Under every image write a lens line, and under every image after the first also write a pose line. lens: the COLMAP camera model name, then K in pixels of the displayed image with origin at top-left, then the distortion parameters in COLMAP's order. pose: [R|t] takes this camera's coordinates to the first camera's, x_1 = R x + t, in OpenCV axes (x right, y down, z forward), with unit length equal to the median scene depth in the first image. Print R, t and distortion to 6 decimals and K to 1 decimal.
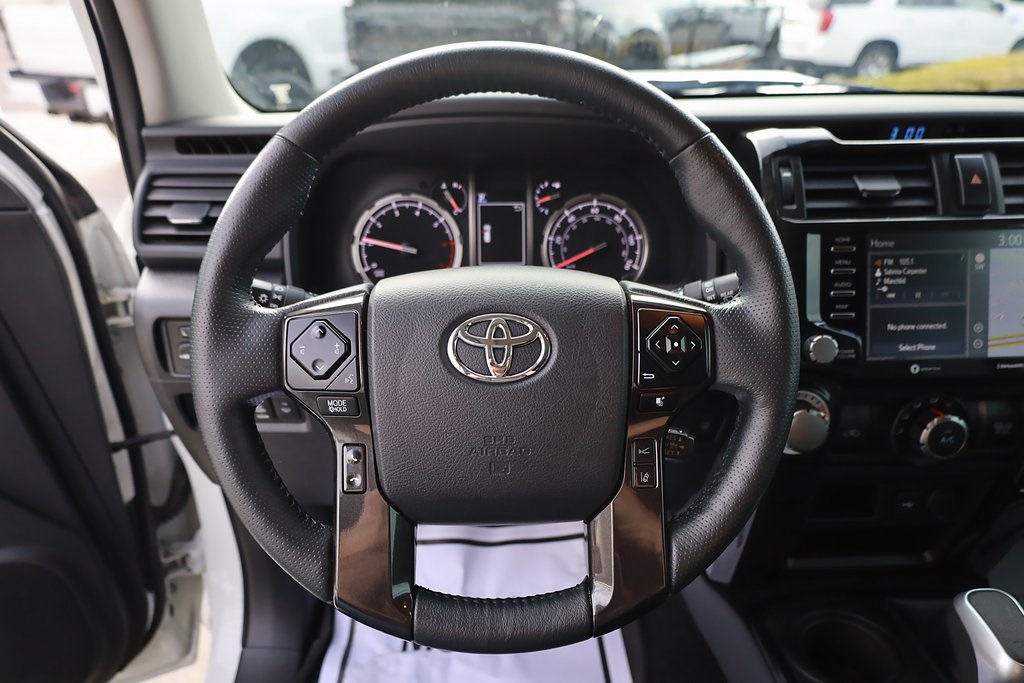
lens RADIAL K [[712.0, 0, 512.0], [0, 712.0, 341.5], [0, 0, 1]] dist [0.001975, -0.003931]
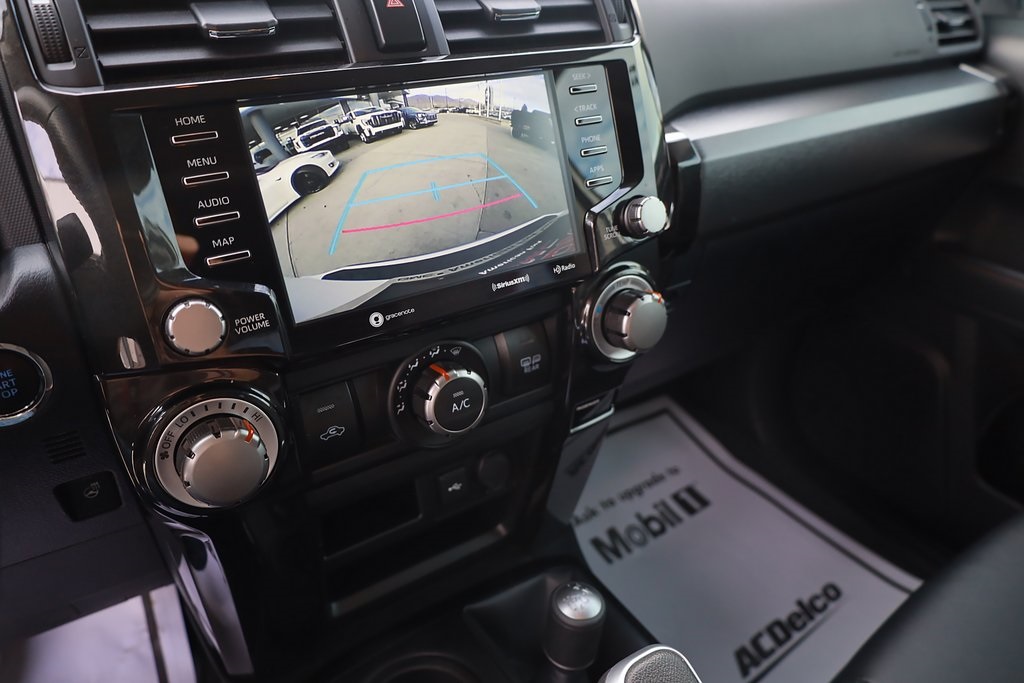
lens RADIAL K [[717.5, 0, 525.0], [0, 717.5, 342.9], [0, 0, 1]] dist [-0.006455, -0.002566]
pose [[0.848668, -0.245383, 0.468561, 0.376719], [0.209532, 0.969369, 0.128144, 0.005035], [-0.485653, -0.010573, 0.874088, 0.389948]]
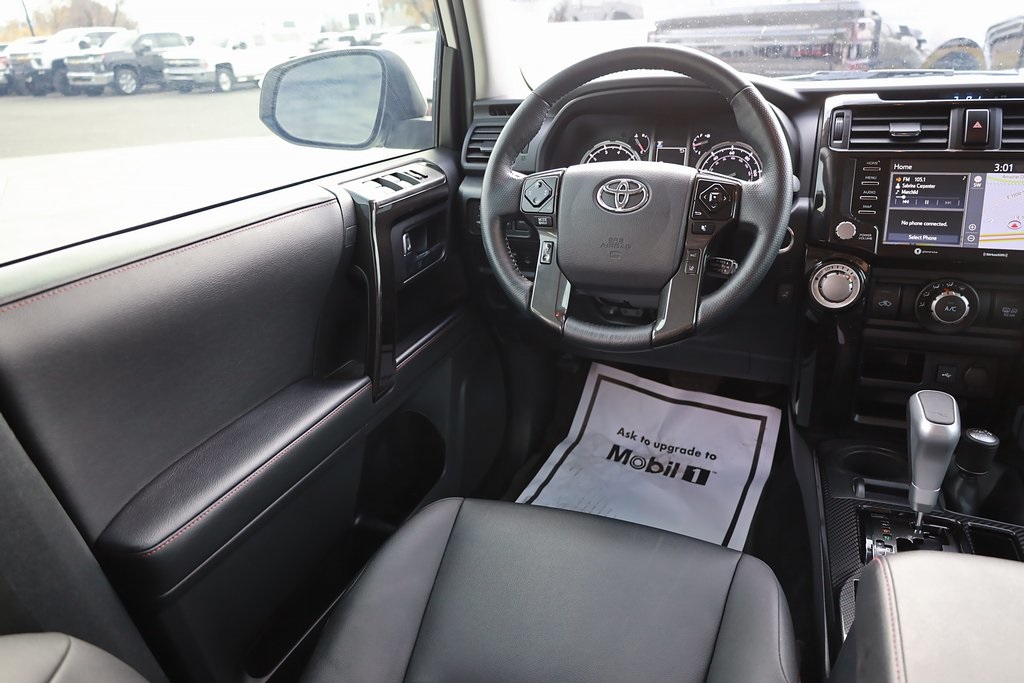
lens RADIAL K [[712.0, 0, 512.0], [0, 712.0, 341.5], [0, 0, 1]] dist [0.001975, -0.003931]
pose [[0.921076, 0.119370, -0.370633, 0.357050], [-0.129265, 0.991608, -0.001872, 0.338752], [0.367299, 0.049634, 0.928777, -0.690323]]
